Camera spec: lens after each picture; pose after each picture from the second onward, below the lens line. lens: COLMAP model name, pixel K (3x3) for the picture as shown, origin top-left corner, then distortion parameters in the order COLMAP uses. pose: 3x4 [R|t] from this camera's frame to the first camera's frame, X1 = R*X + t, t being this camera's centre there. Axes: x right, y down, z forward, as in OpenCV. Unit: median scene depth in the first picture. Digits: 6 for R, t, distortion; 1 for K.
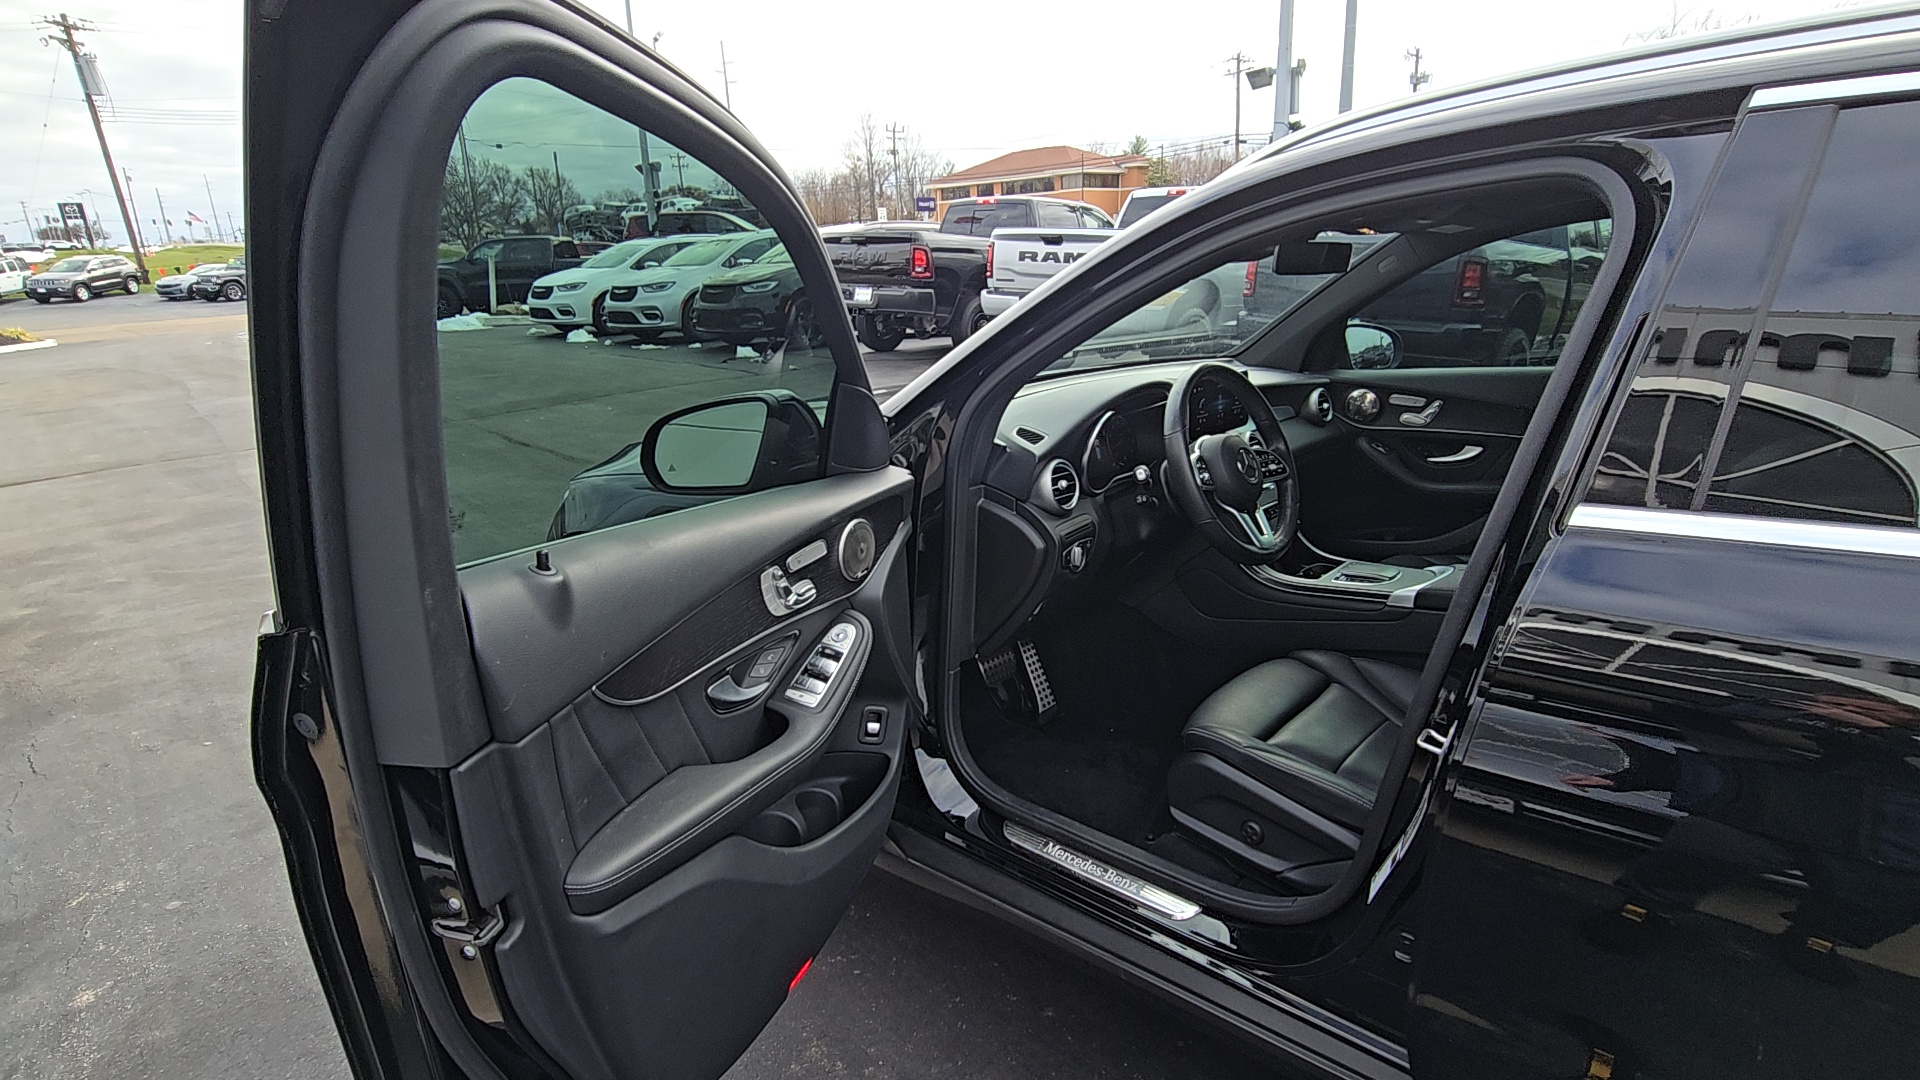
lens RADIAL K [[965.1, 0, 951.7], [0, 965.1, 545.9], [0, 0, 1]] dist [-0.001194, -0.000708]
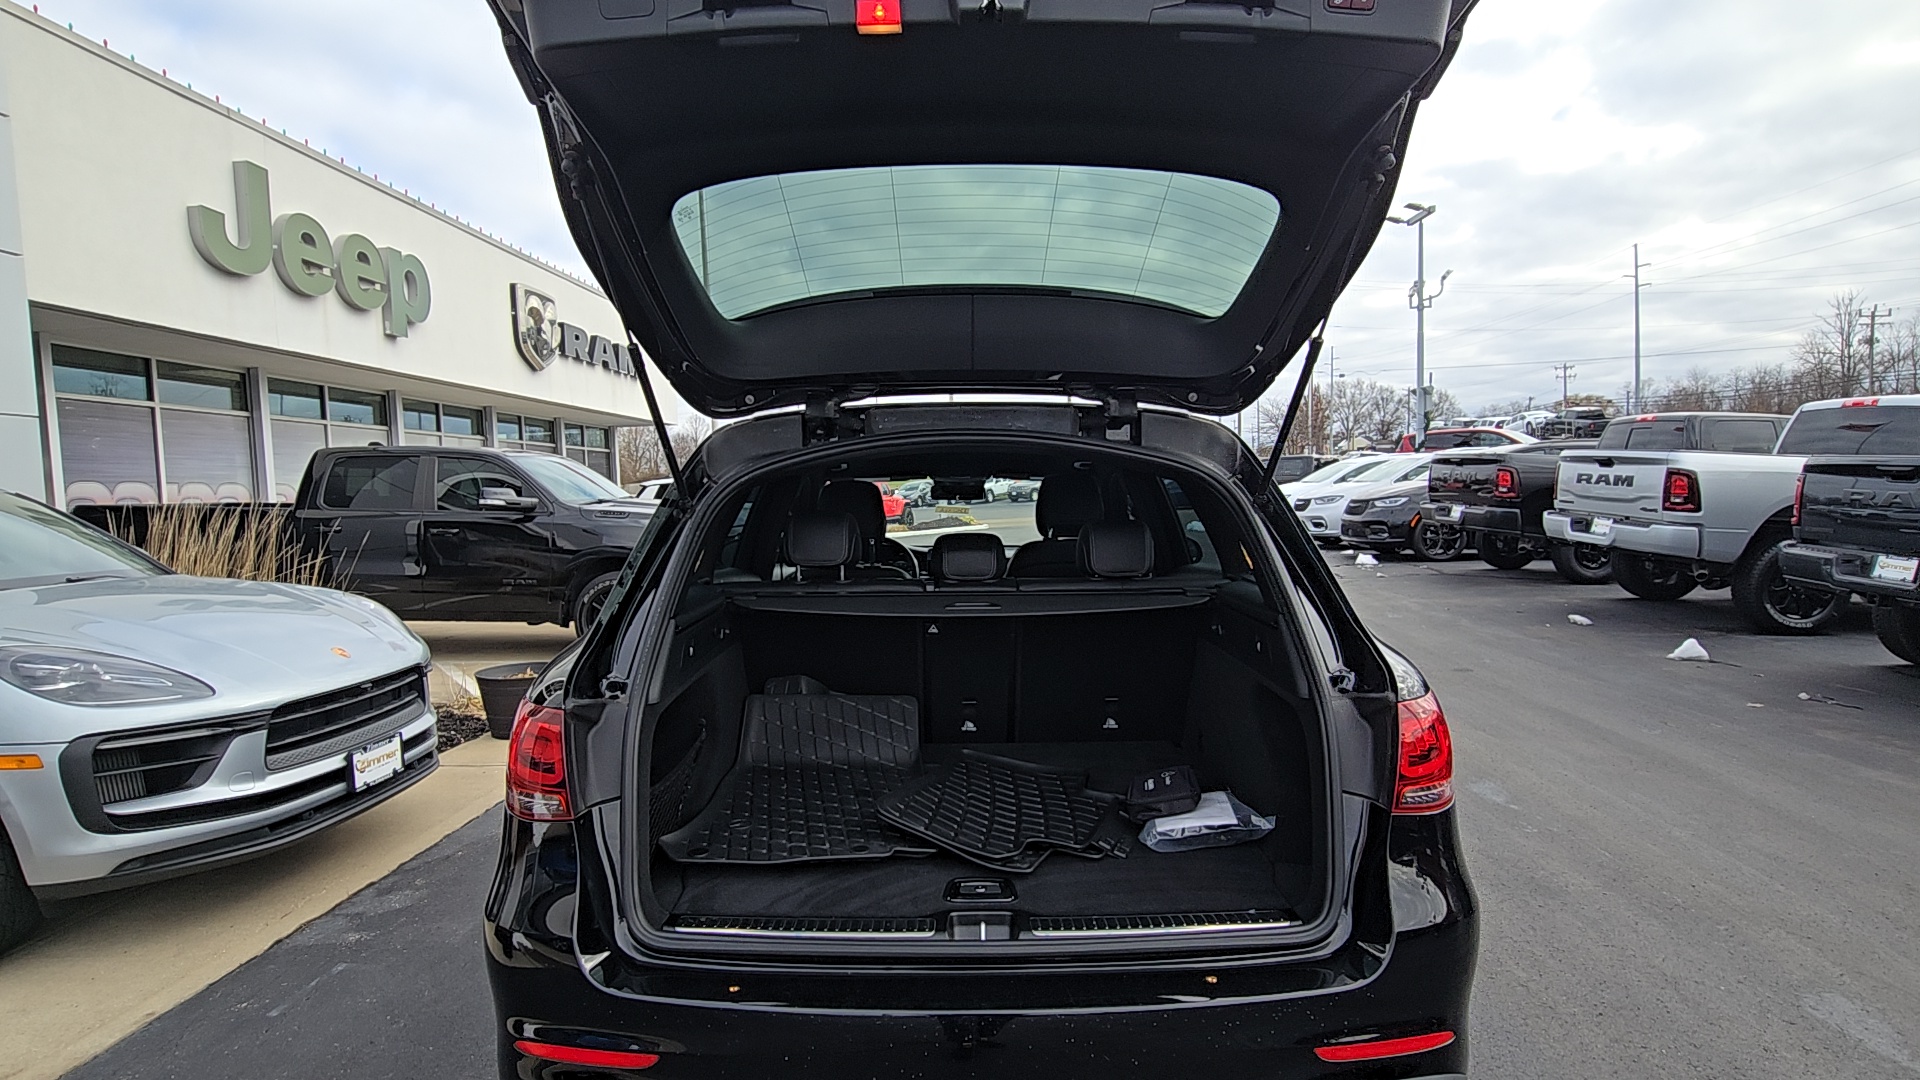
lens RADIAL K [[965.1, 0, 949.4], [0, 965.1, 546.9], [0, 0, 1]] dist [-0.001194, -0.000708]
pose [[0.663309, 0.059618, -0.745968, 0.205203], [-0.214283, 0.970213, -0.112999, 0.006099], [0.717011, 0.234802, 0.656326, -0.038504]]
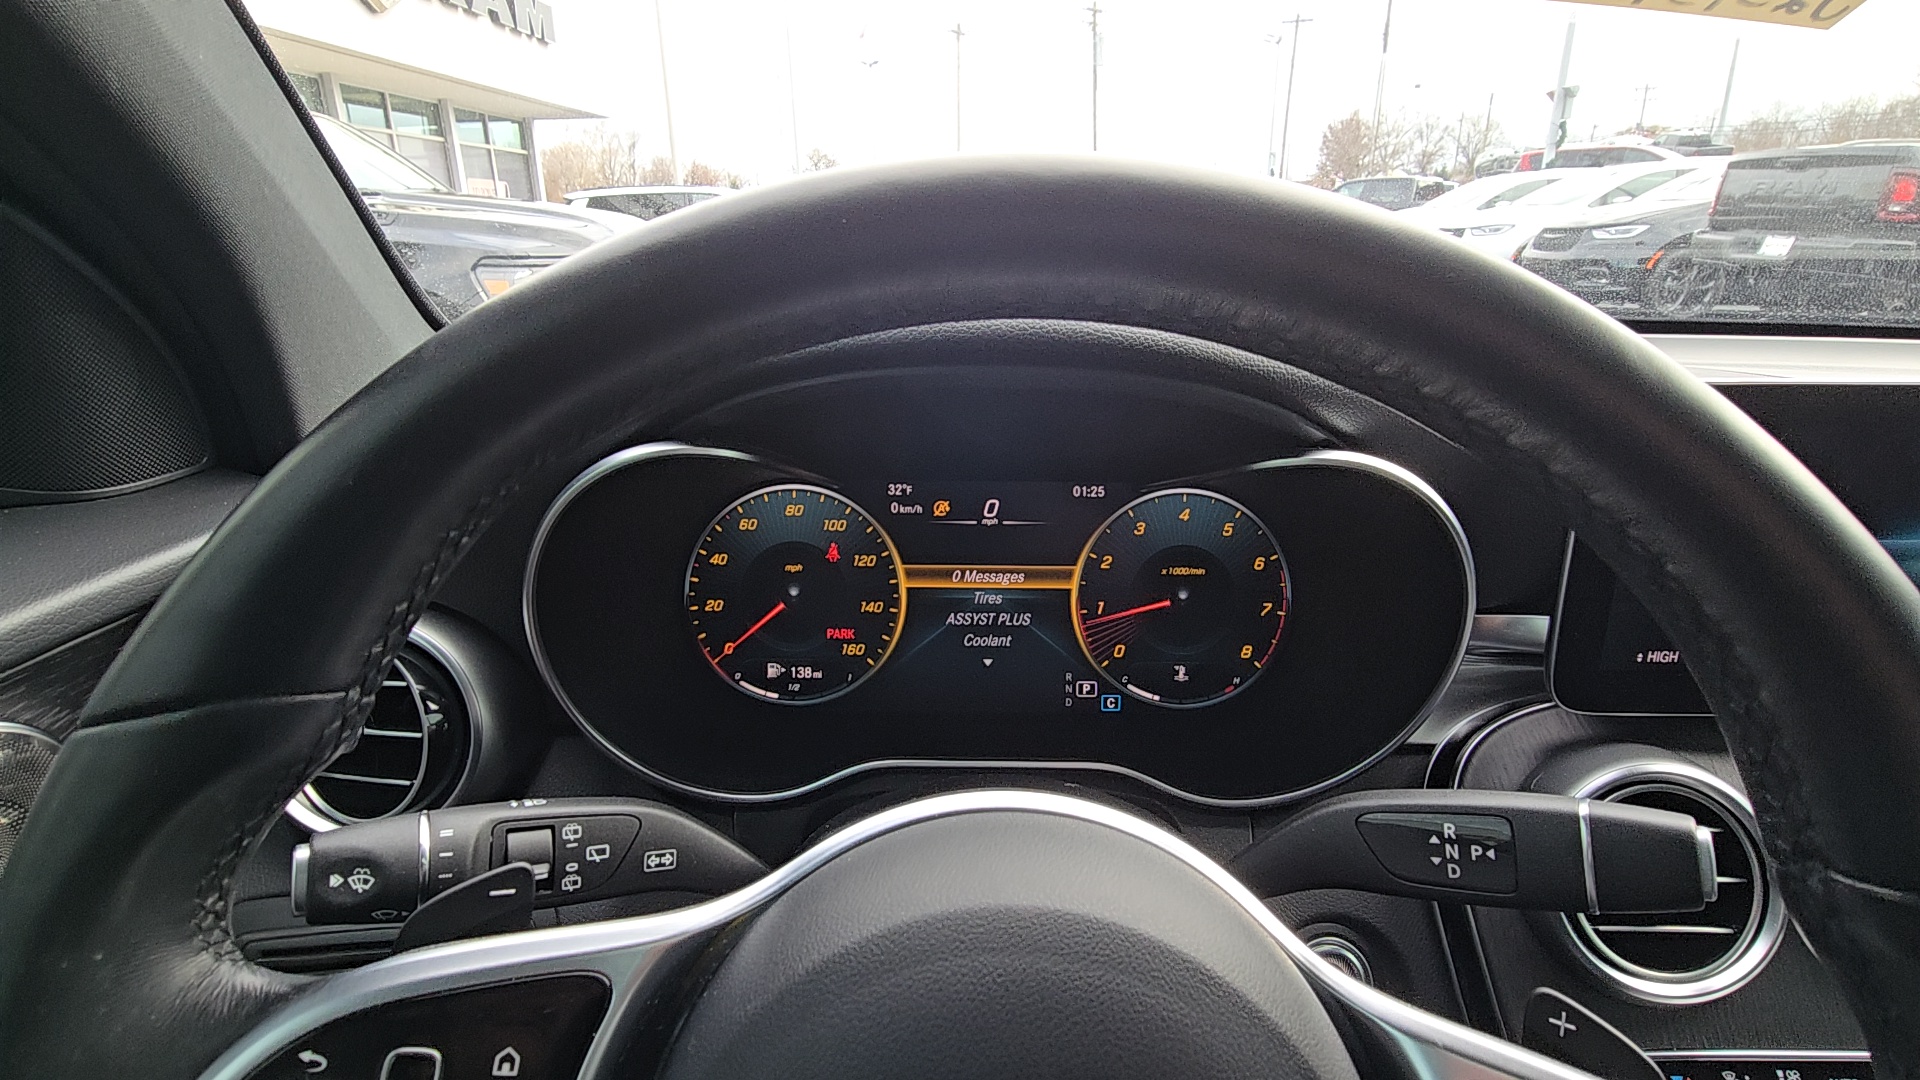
lens RADIAL K [[965.1, 0, 953.8], [0, 965.1, 549.2], [0, 0, 1]] dist [-0.001194, -0.000708]
pose [[0.666169, 0.262557, -0.698057, 0.031891], [-0.228369, 0.962835, 0.144210, -0.015674], [0.709977, 0.063346, 0.701370, 0.090657]]
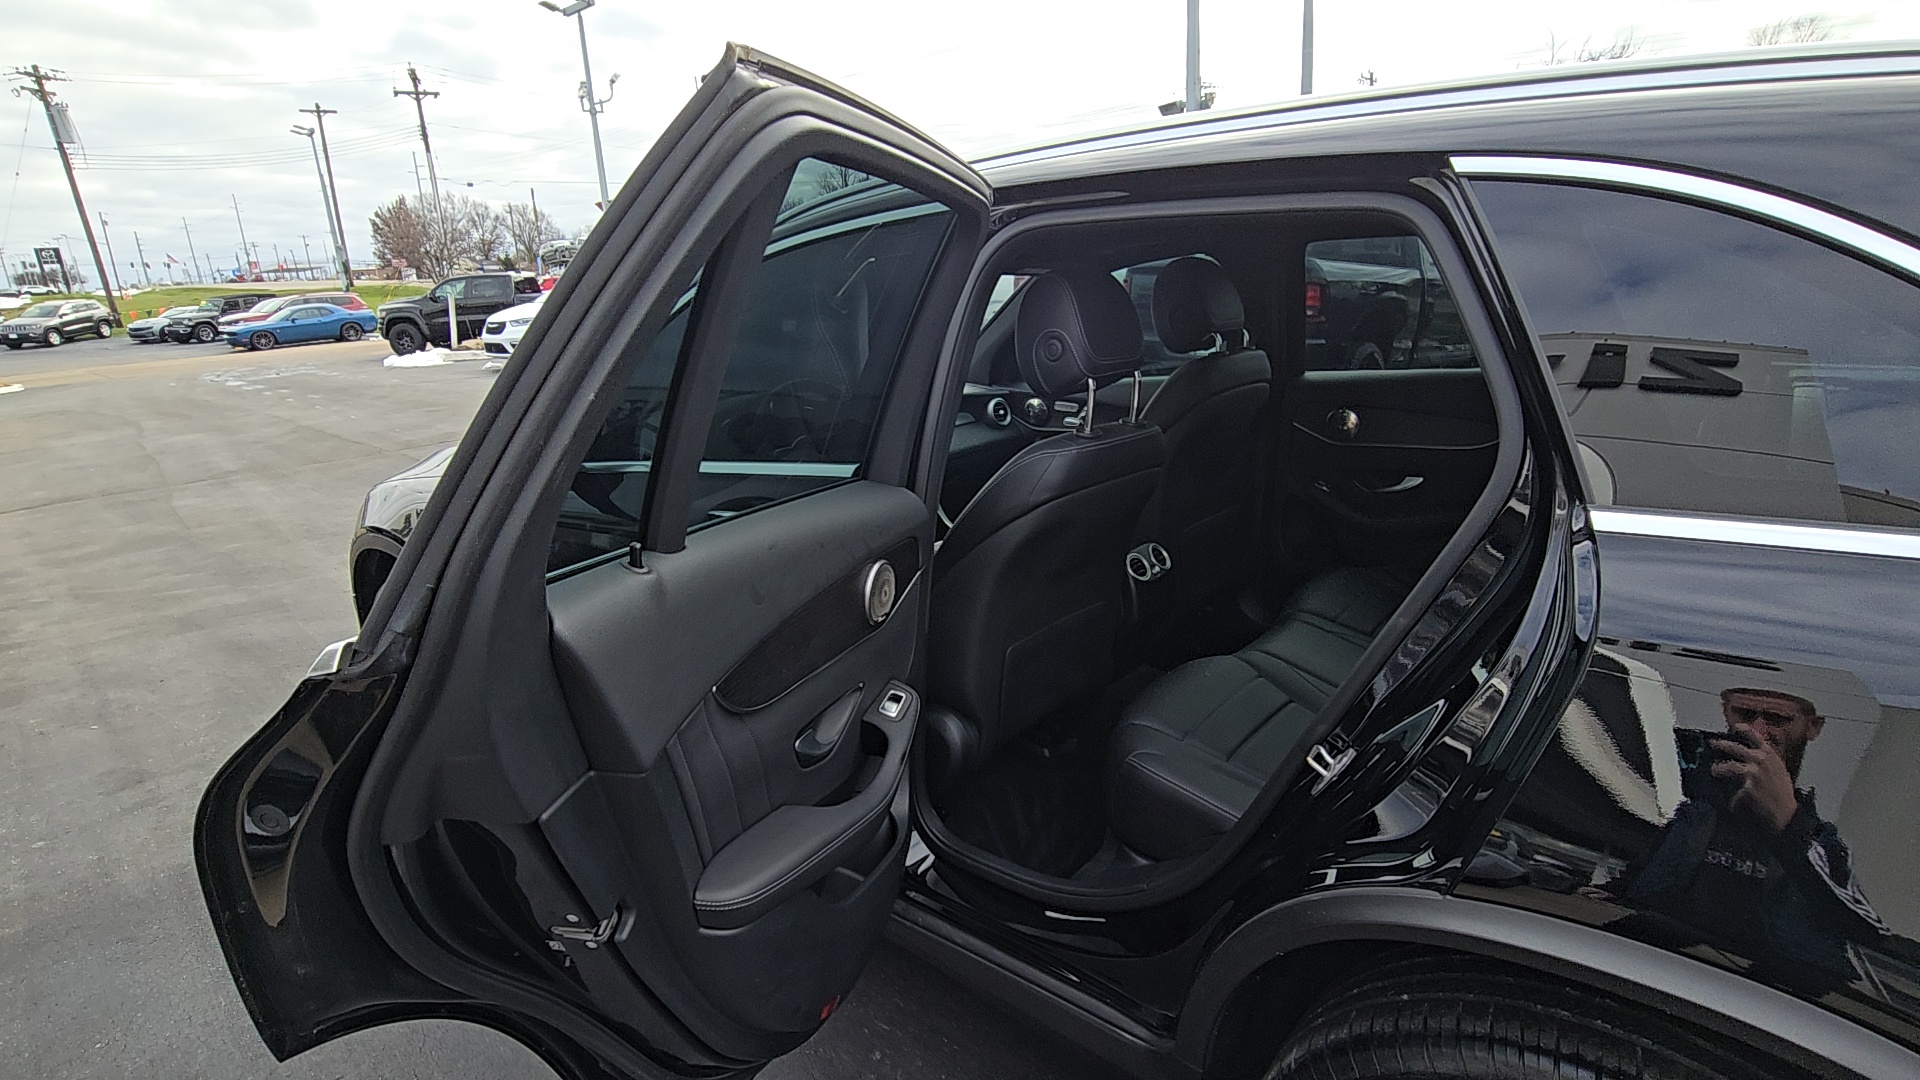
lens RADIAL K [[965.1, 0, 952.9], [0, 965.1, 544.0], [0, 0, 1]] dist [-0.001194, -0.000708]
pose [[0.999605, -0.024850, 0.013124, 0.042994], [0.025188, 0.999338, -0.026267, 0.007209], [-0.012463, 0.026587, 0.999569, -0.030049]]
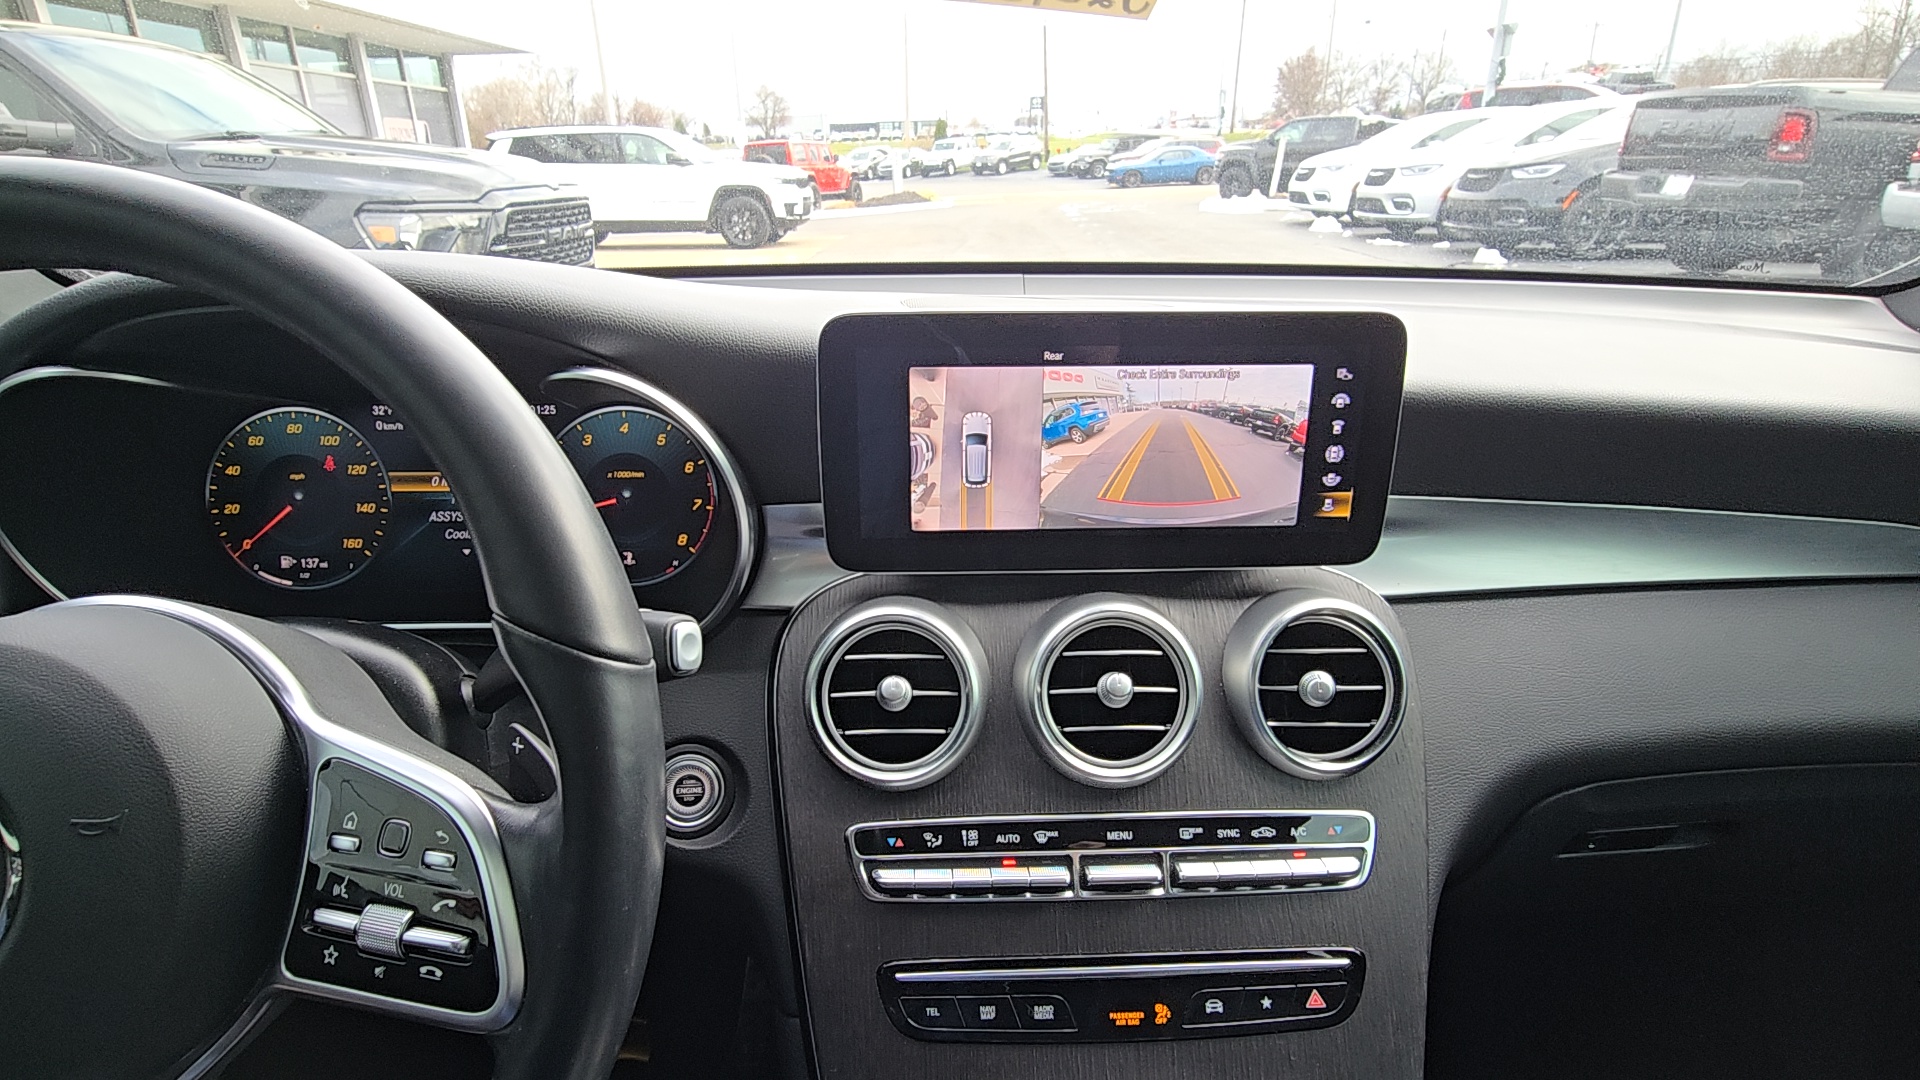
lens RADIAL K [[965.1, 0, 954.6], [0, 965.1, 551.0], [0, 0, 1]] dist [-0.001194, -0.000708]
pose [[0.698761, 0.288857, -0.654443, 0.046609], [-0.218594, 0.957310, 0.189140, -0.018635], [0.681139, 0.010894, 0.732073, 0.097235]]
